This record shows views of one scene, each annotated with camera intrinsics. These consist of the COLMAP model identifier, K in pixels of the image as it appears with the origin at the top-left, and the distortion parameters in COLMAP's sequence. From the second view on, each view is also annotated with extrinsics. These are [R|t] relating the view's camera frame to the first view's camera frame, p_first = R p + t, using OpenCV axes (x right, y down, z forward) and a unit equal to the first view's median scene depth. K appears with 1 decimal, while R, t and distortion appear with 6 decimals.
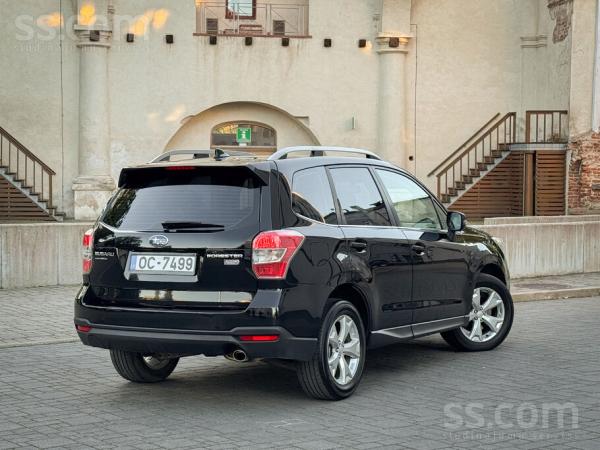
lens RADIAL K [[1260.7, 0, 300.4], [0, 1260.7, 227.5], [0, 0, 1]] dist [0.107208, 0.000000]
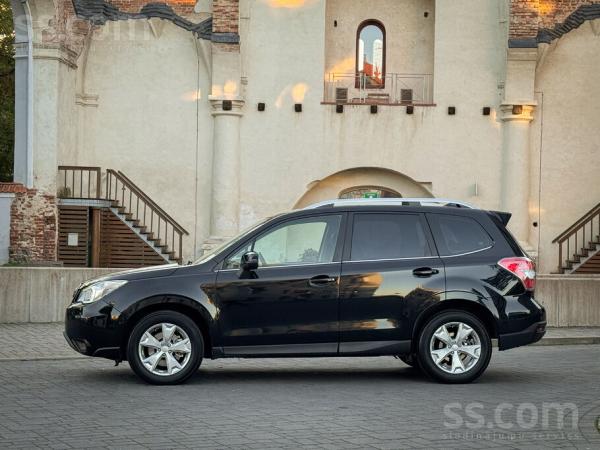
lens RADIAL K [[1260.7, 0, 298.8], [0, 1260.7, 225.9], [0, 0, 1]] dist [0.107208, 0.000000]
pose [[0.981876, 0.014098, -0.189001, 0.096479], [-0.024762, 0.998224, -0.054182, 0.005790], [0.187902, 0.057880, 0.980481, -0.022385]]
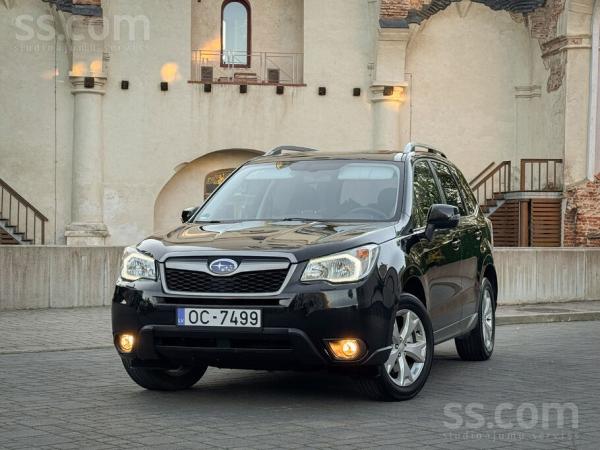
lens RADIAL K [[1260.7, 0, 297.8], [0, 1260.7, 225.8], [0, 0, 1]] dist [0.107208, 0.000000]
pose [[0.999985, 0.003814, 0.004003, -0.001368], [-0.003603, 0.998668, -0.051473, 0.012122], [-0.004194, 0.051458, 0.998666, 0.007376]]
